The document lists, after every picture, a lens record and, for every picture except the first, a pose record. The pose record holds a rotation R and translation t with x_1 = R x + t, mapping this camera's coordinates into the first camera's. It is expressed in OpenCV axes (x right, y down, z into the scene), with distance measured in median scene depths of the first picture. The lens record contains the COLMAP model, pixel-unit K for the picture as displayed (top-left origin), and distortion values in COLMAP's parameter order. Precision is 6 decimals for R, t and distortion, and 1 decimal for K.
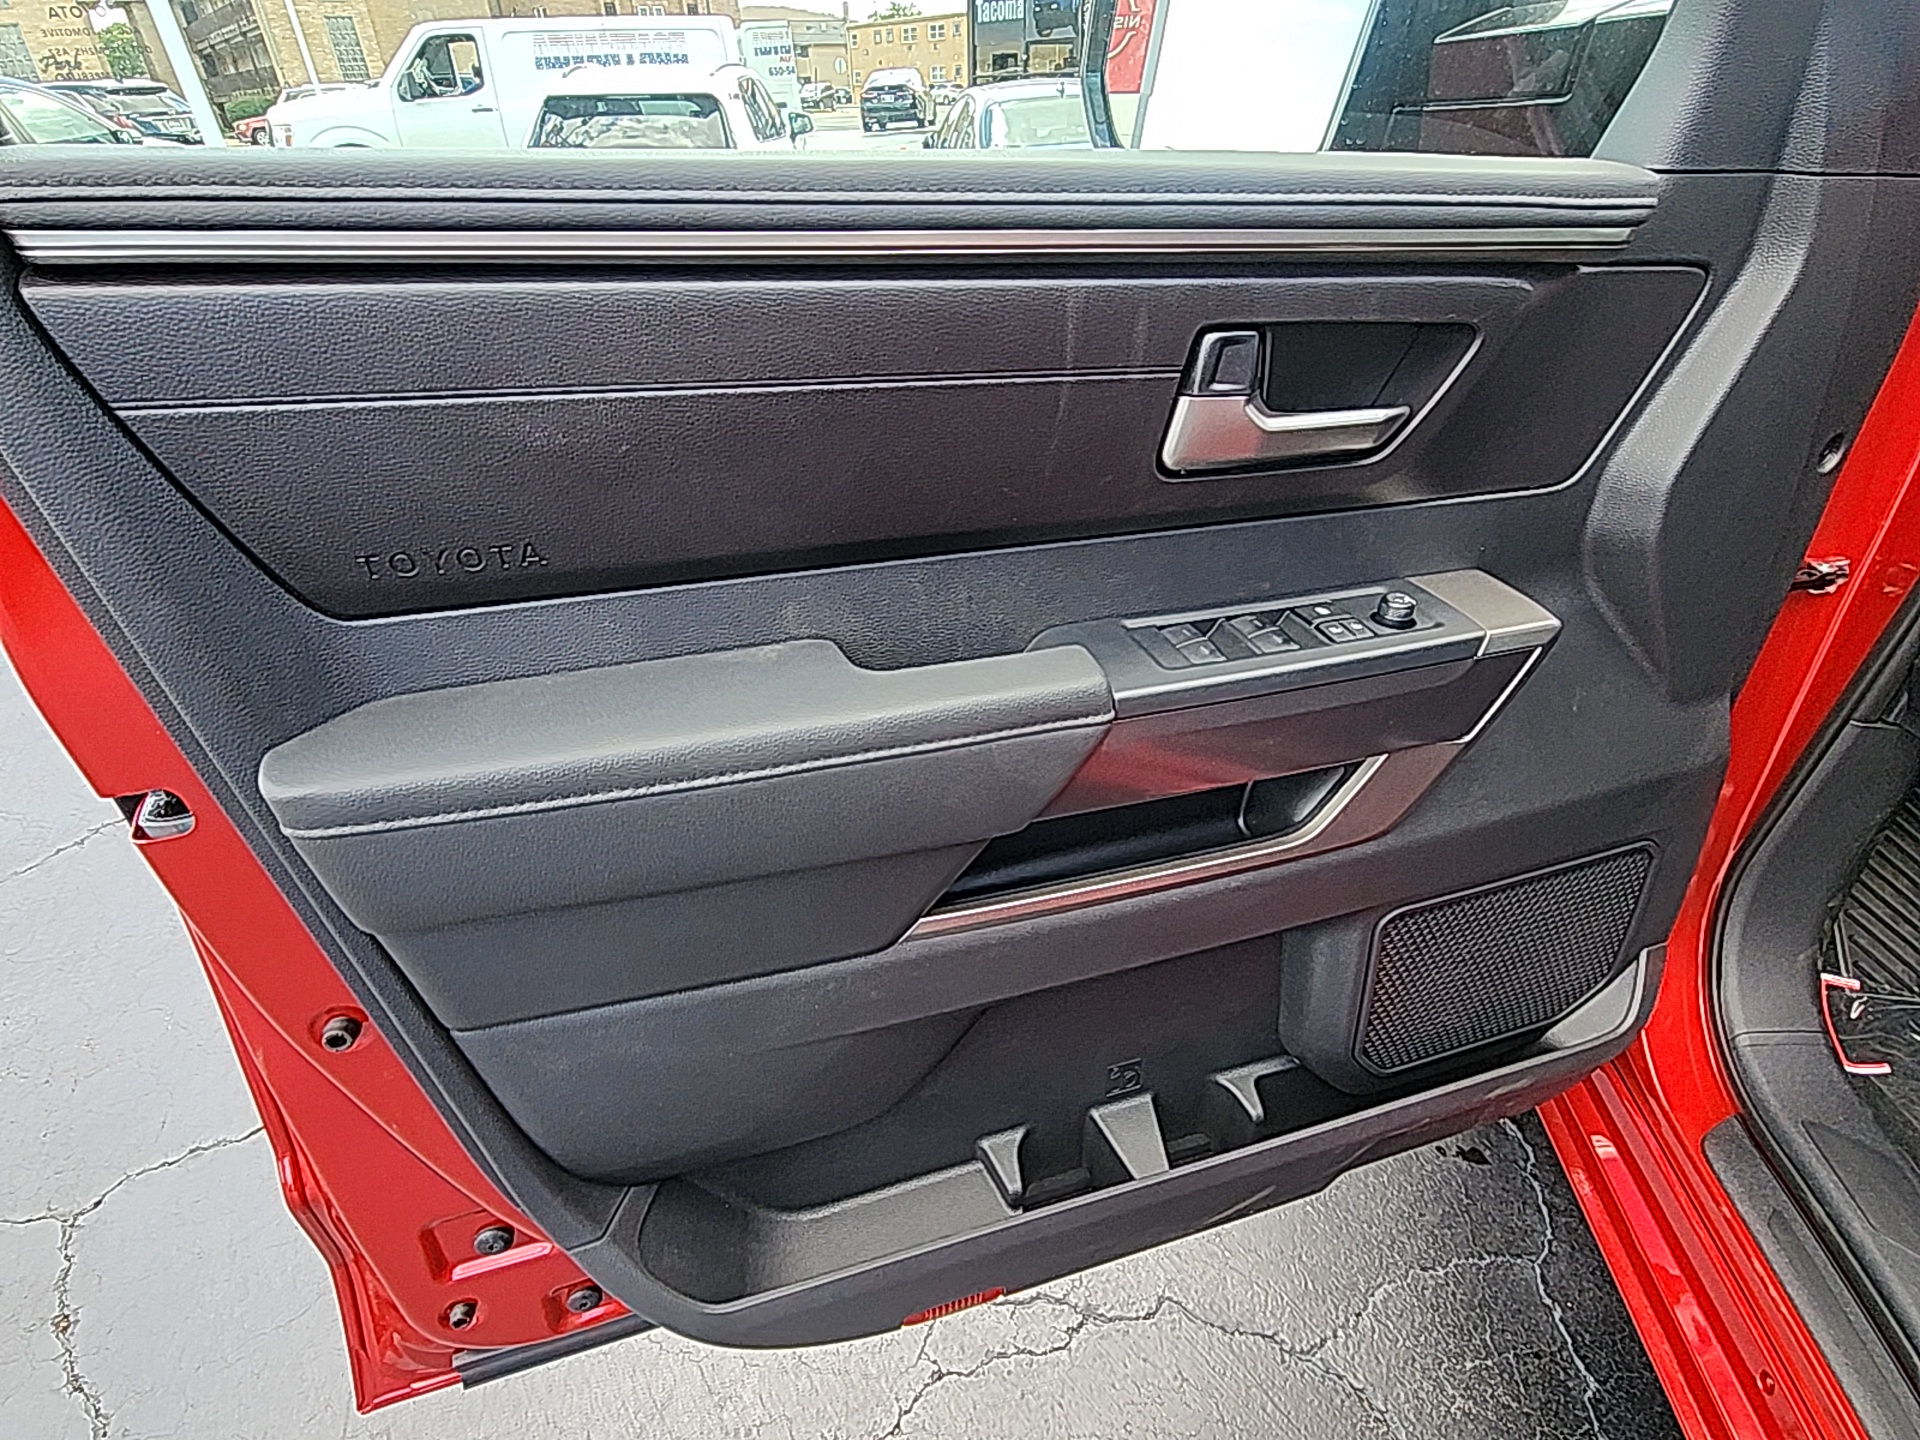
lens RADIAL K [[972.4, 0, 962.1], [0, 972.4, 730.6], [0, 0, 1]] dist [0.009165, -0.000710]
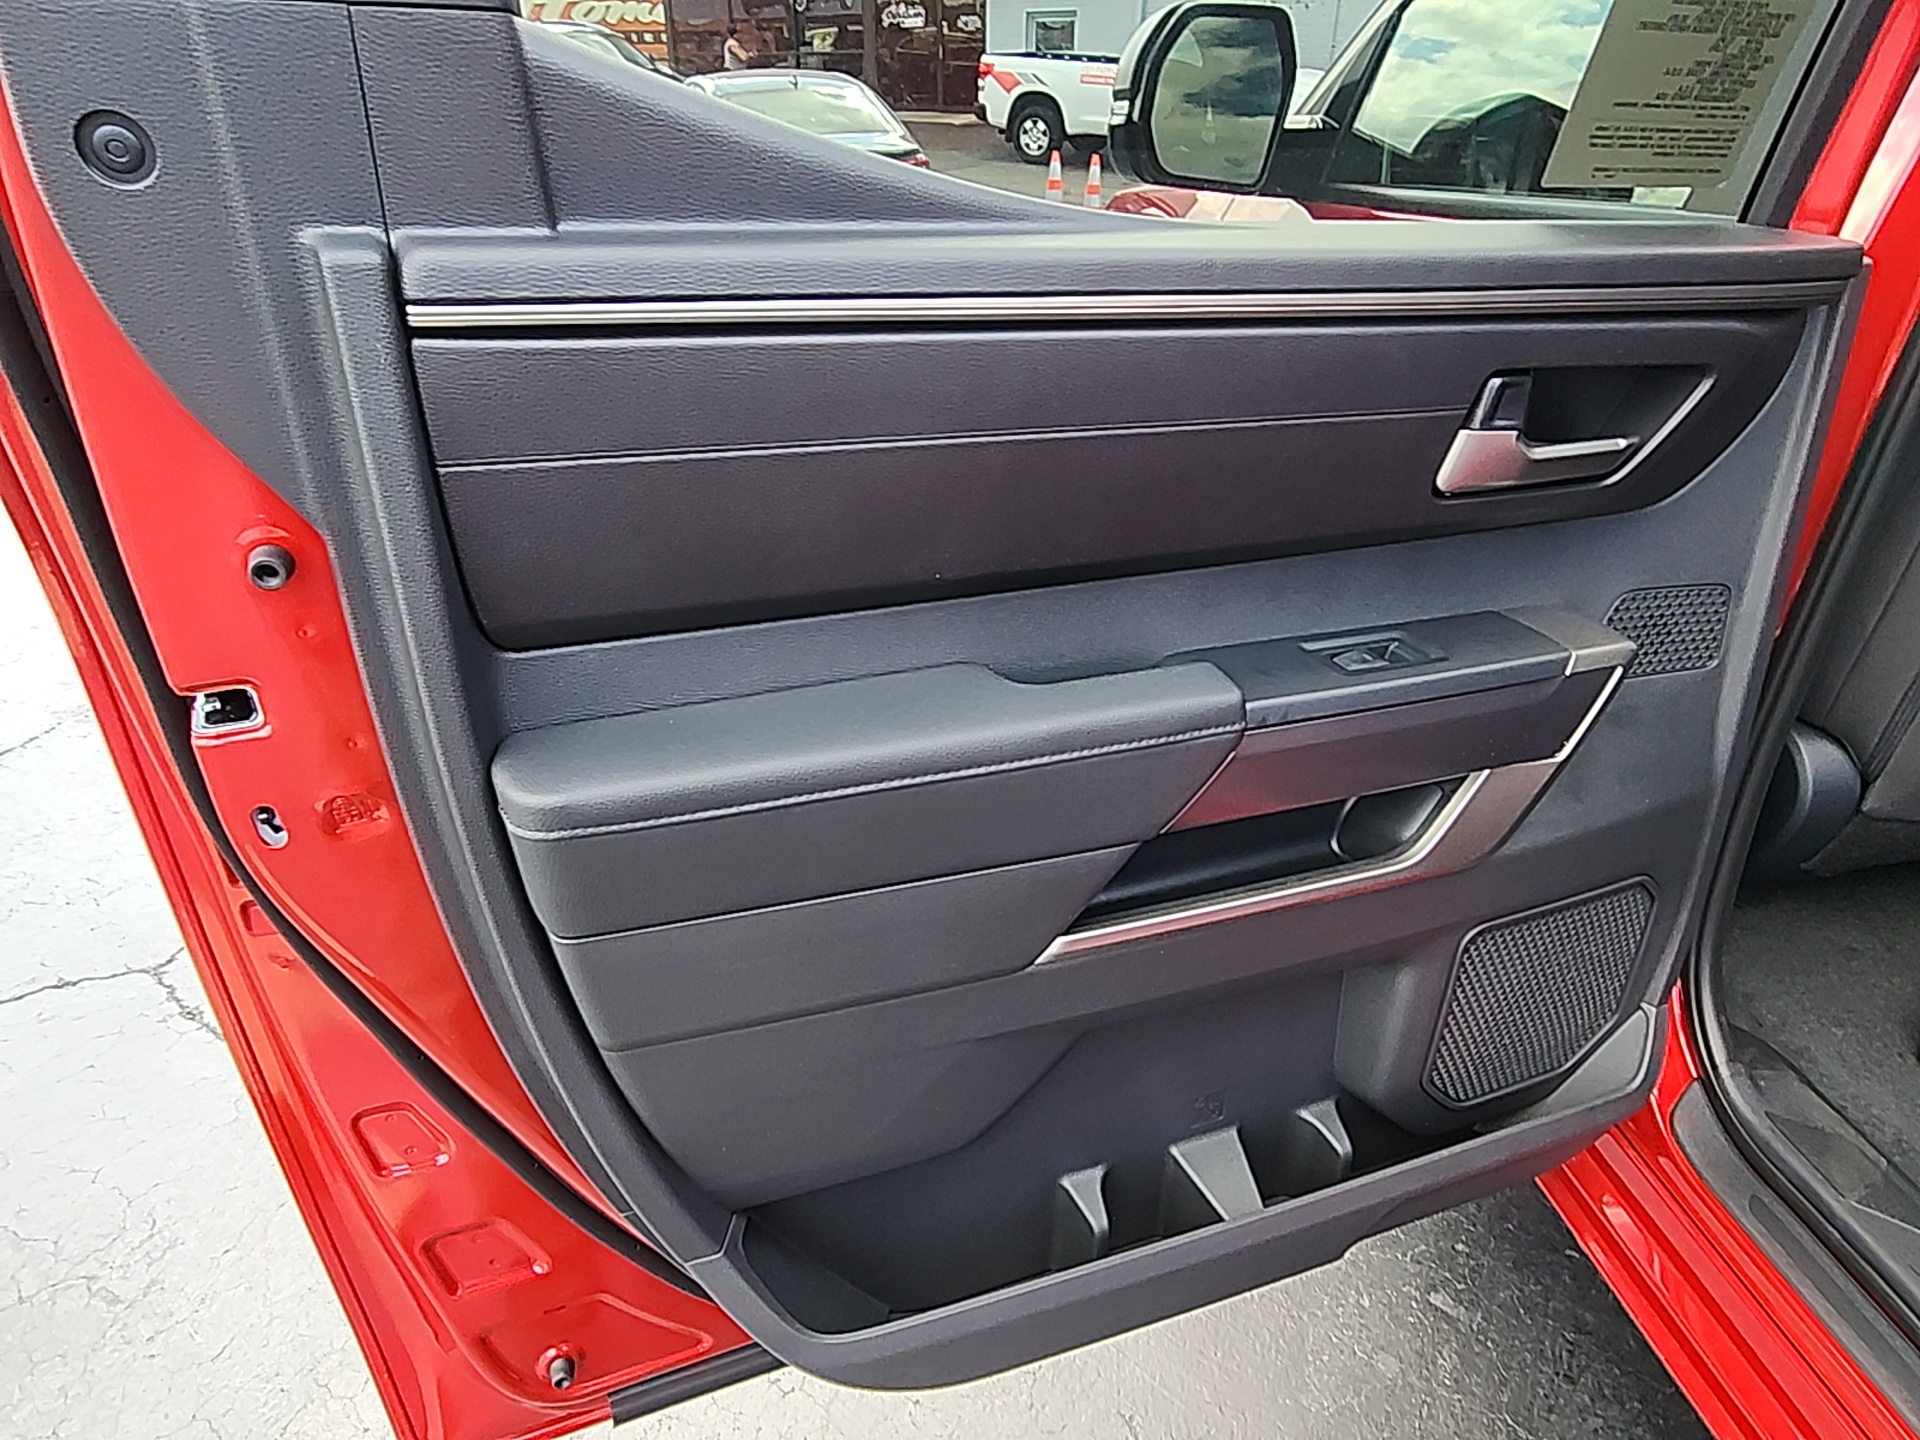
lens RADIAL K [[940.8, 0, 960.4], [0, 940.8, 643.4], [0, 0, 1]] dist [0.018328, 0.000345]
pose [[0.999604, -0.012308, -0.025315, -0.102353], [0.008975, 0.991758, -0.127808, 0.015084], [0.026680, 0.127530, 0.991476, -0.033609]]
